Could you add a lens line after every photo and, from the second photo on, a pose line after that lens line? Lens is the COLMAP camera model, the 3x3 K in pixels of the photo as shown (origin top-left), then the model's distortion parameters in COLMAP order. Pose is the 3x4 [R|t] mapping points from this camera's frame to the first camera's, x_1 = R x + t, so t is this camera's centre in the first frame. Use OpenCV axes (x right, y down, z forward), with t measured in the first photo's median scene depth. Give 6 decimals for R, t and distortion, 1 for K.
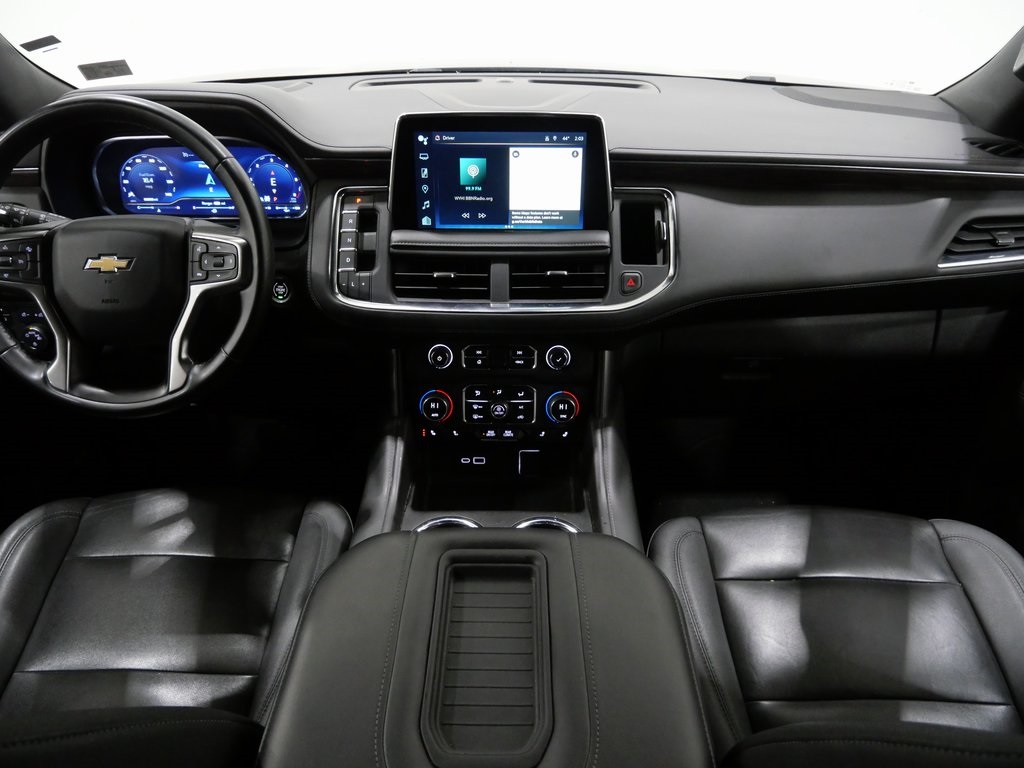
lens RADIAL K [[745.1, 0, 517.9], [0, 745.1, 383.7], [0, 0, 1]] dist [-0.043847, 0.020671]
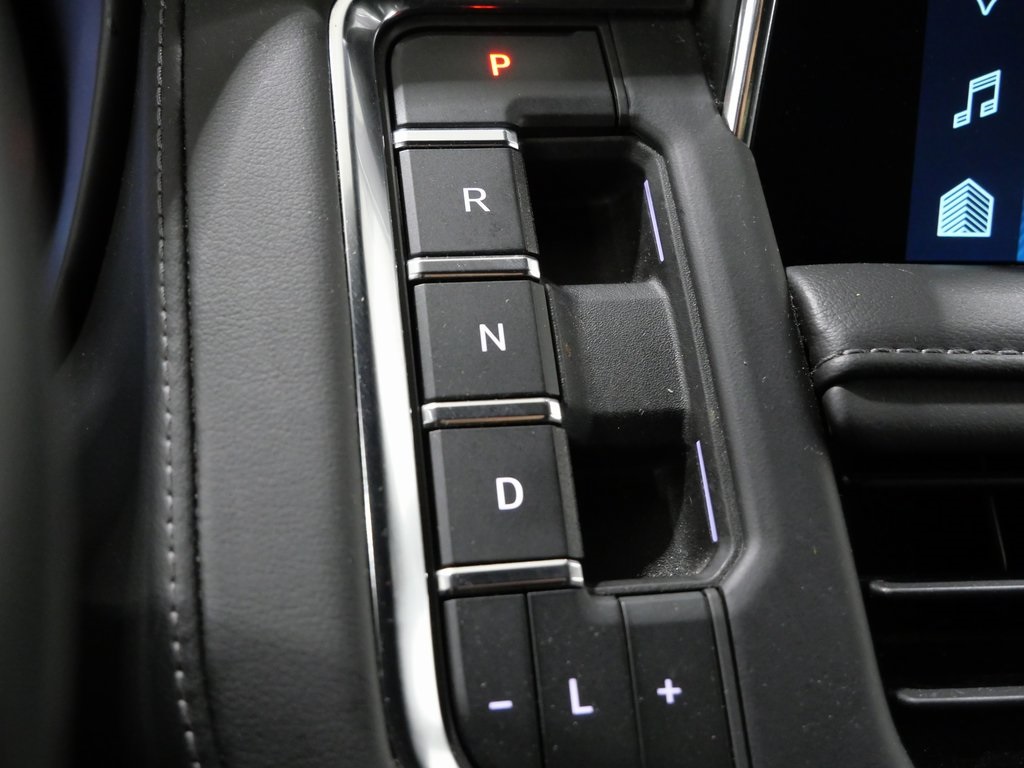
lens RADIAL K [[1563.9, 0, 513.9], [0, 1563.9, 383.8], [0, 0, 1]] dist [0.037122, 0.000000]
pose [[0.974519, -0.015873, 0.223741, -0.273321], [0.064161, 0.975541, -0.210248, -0.124817], [-0.214931, 0.219246, 0.951702, 0.721380]]
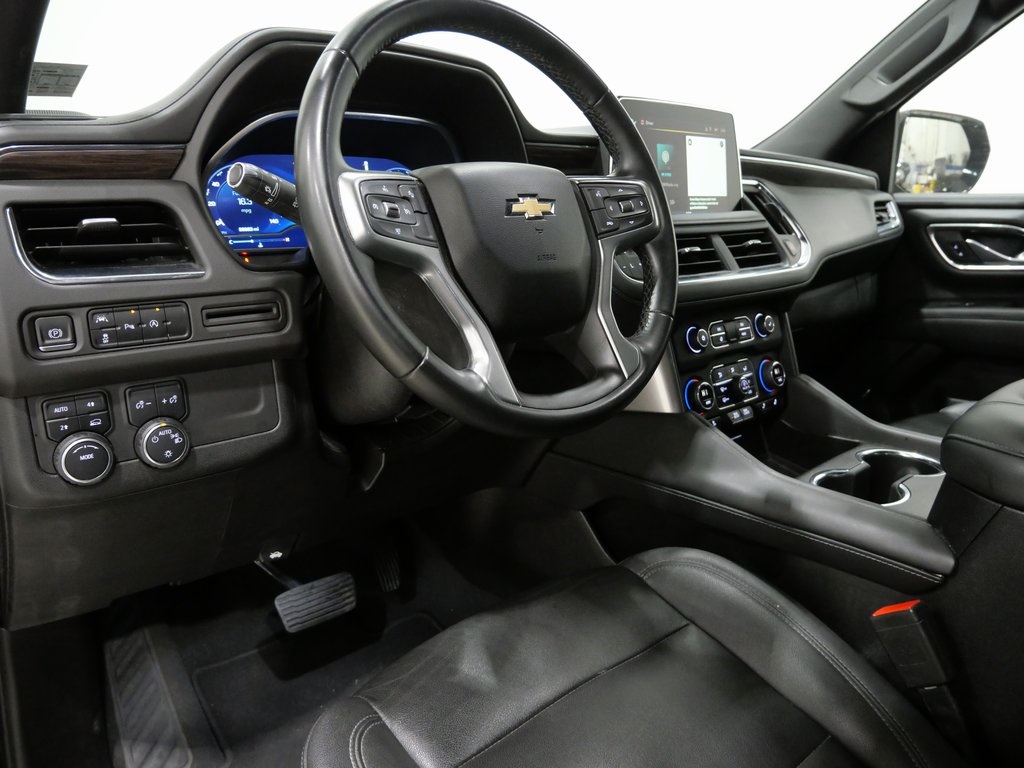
lens RADIAL K [[745.1, 0, 510.3], [0, 745.1, 388.1], [0, 0, 1]] dist [-0.043847, 0.020671]
pose [[0.748588, -0.173094, 0.640043, -0.876916], [0.341033, 0.928359, -0.147802, 0.078472], [-0.568606, 0.328919, 0.753989, 0.443572]]
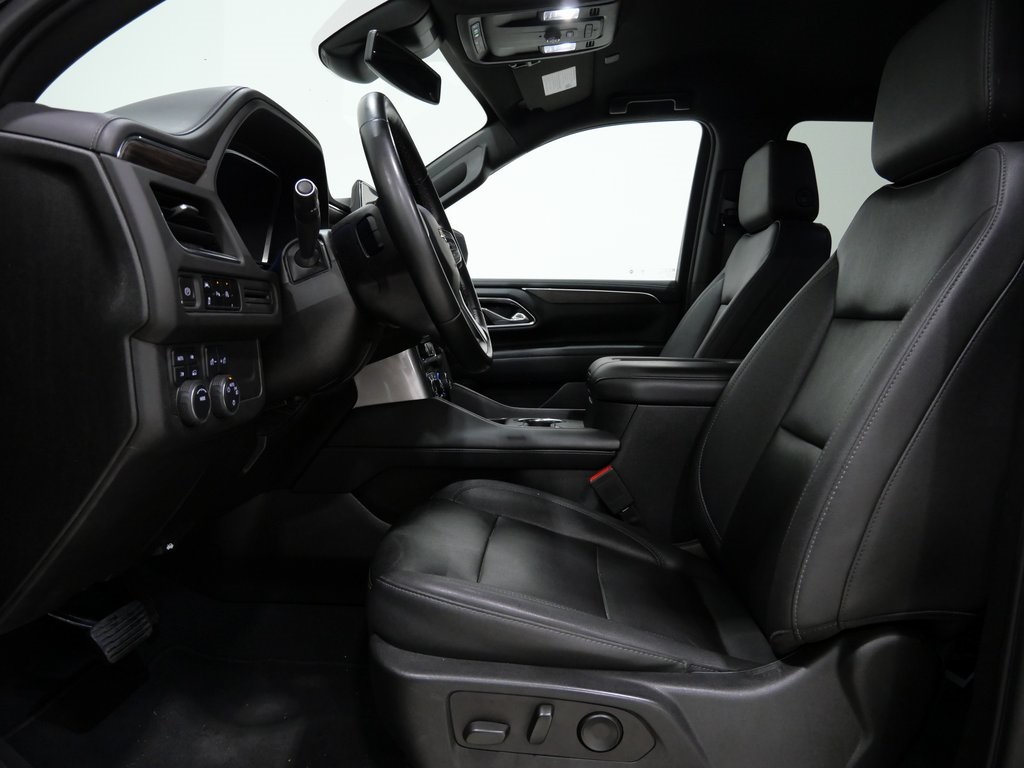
lens RADIAL K [[745.1, 0, 514.4], [0, 745.1, 382.9], [0, 0, 1]] dist [-0.043847, 0.020671]
pose [[0.049158, -0.088936, 0.994824, -1.422330], [0.489929, 0.870114, 0.053578, 0.022774], [-0.870375, 0.484759, 0.086345, 0.763529]]
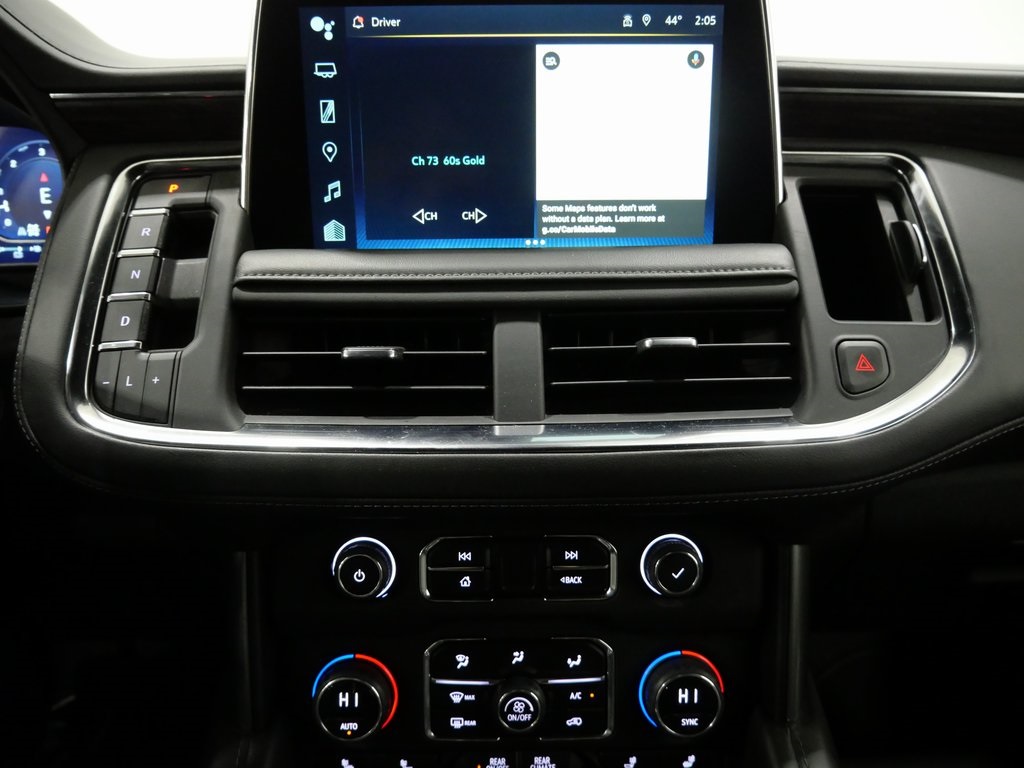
lens RADIAL K [[745.1, 0, 511.3], [0, 745.1, 387.6], [0, 0, 1]] dist [-0.043847, 0.020671]
pose [[0.999766, -0.017640, 0.012509, -0.031175], [0.019700, 0.981498, -0.190457, -0.053195], [-0.008918, 0.190659, 0.981616, 0.602089]]
